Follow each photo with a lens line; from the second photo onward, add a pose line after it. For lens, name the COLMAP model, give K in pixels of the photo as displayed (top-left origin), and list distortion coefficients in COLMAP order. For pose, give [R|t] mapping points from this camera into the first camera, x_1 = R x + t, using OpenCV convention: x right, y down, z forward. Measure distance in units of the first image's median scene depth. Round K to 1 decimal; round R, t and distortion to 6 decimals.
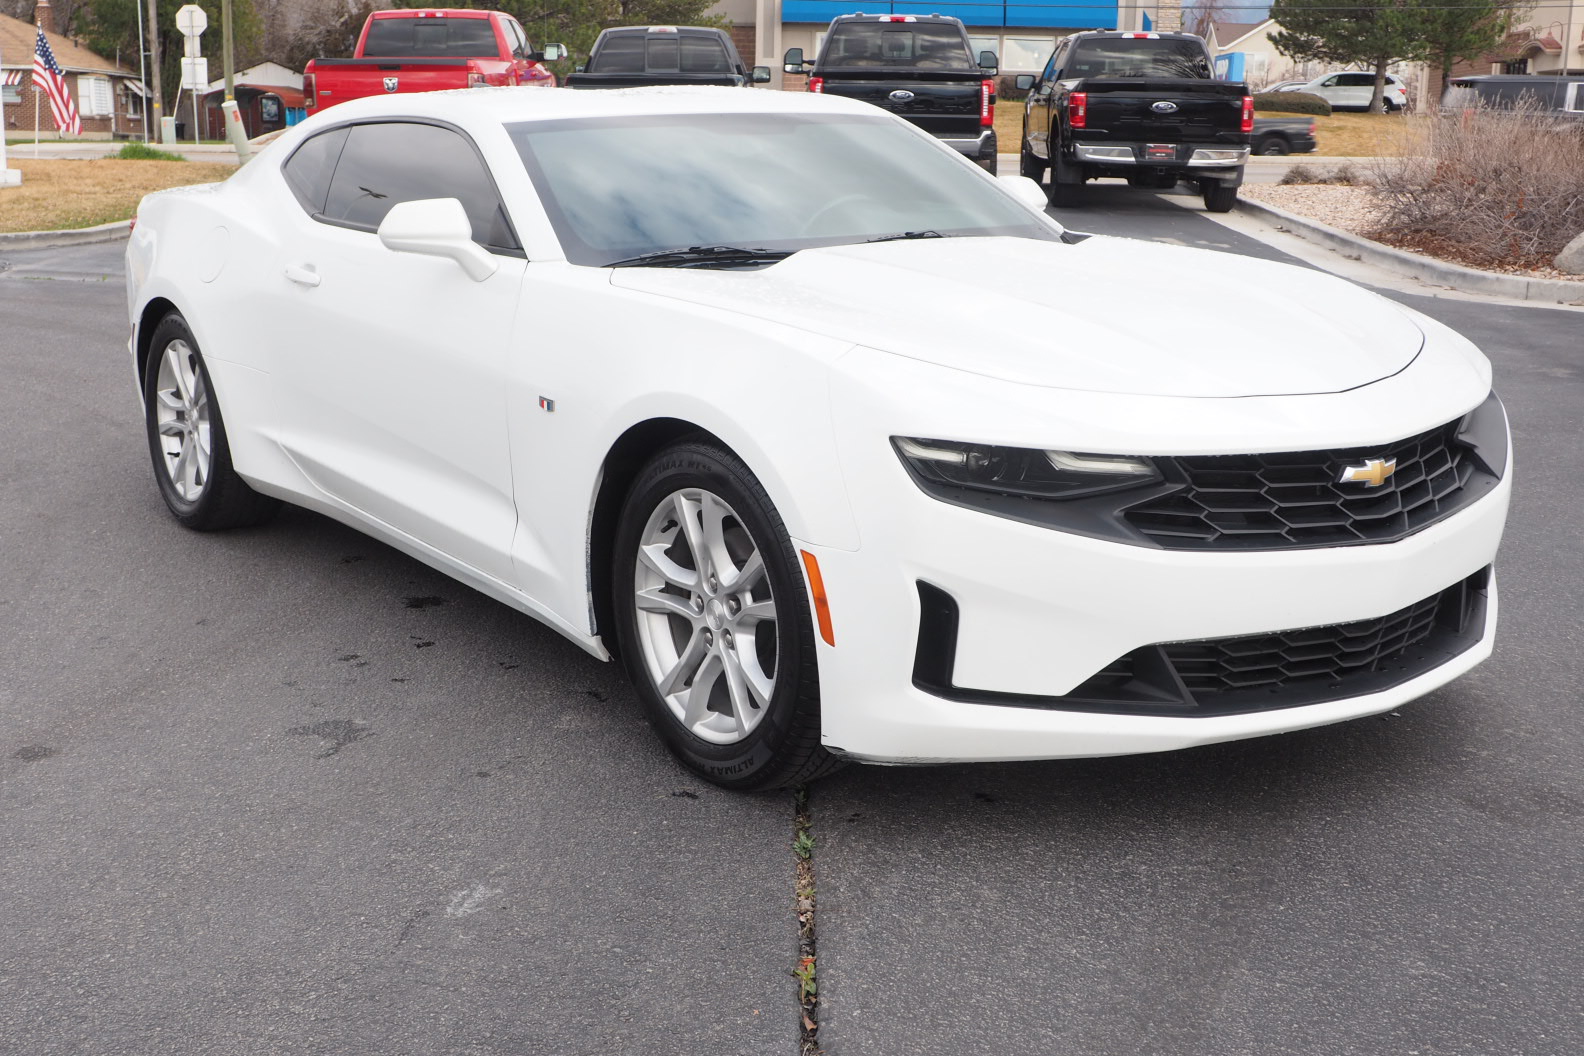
lens RADIAL K [[1910.2, 0, 792.0], [0, 1910.2, 528.0], [0, 0, 1]] dist [-0.007870, 0.004979]
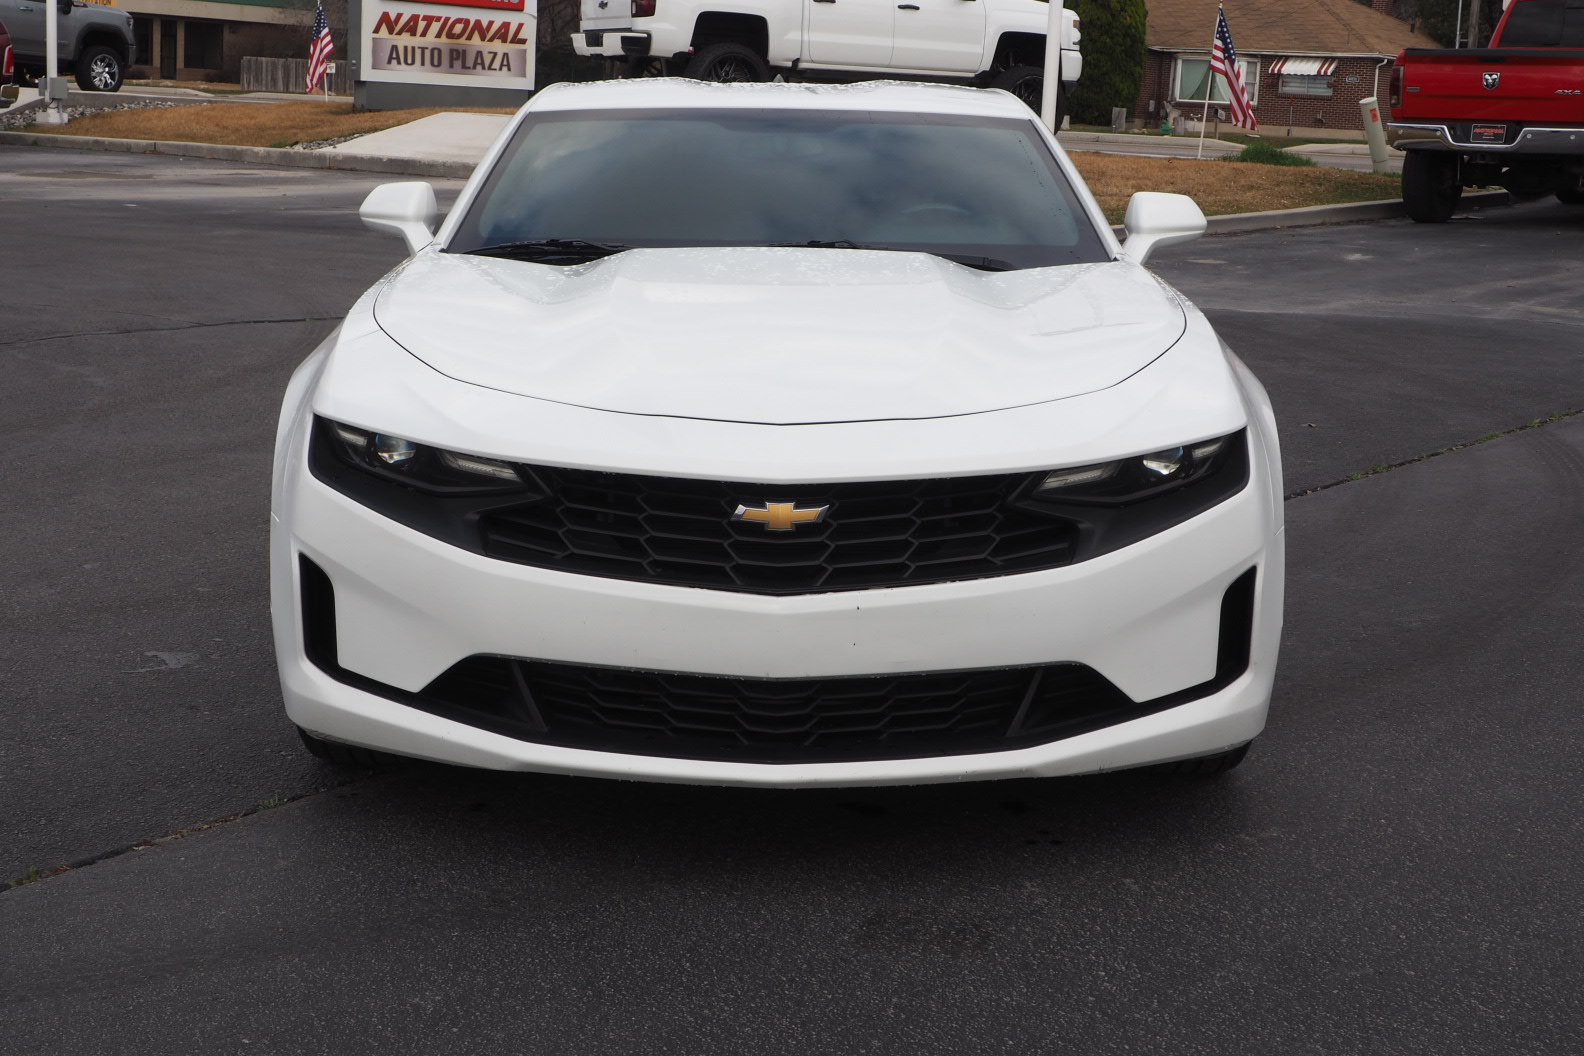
lens RADIAL K [[2380.2, 0, 792.0], [0, 2380.2, 528.0], [0, 0, 1]] dist [-0.002358, 0.039991]
pose [[0.813518, 0.124975, -0.567953, 0.939236], [-0.148638, 0.988881, 0.004693, -0.029444], [0.562224, 0.080602, 0.823048, 0.087063]]
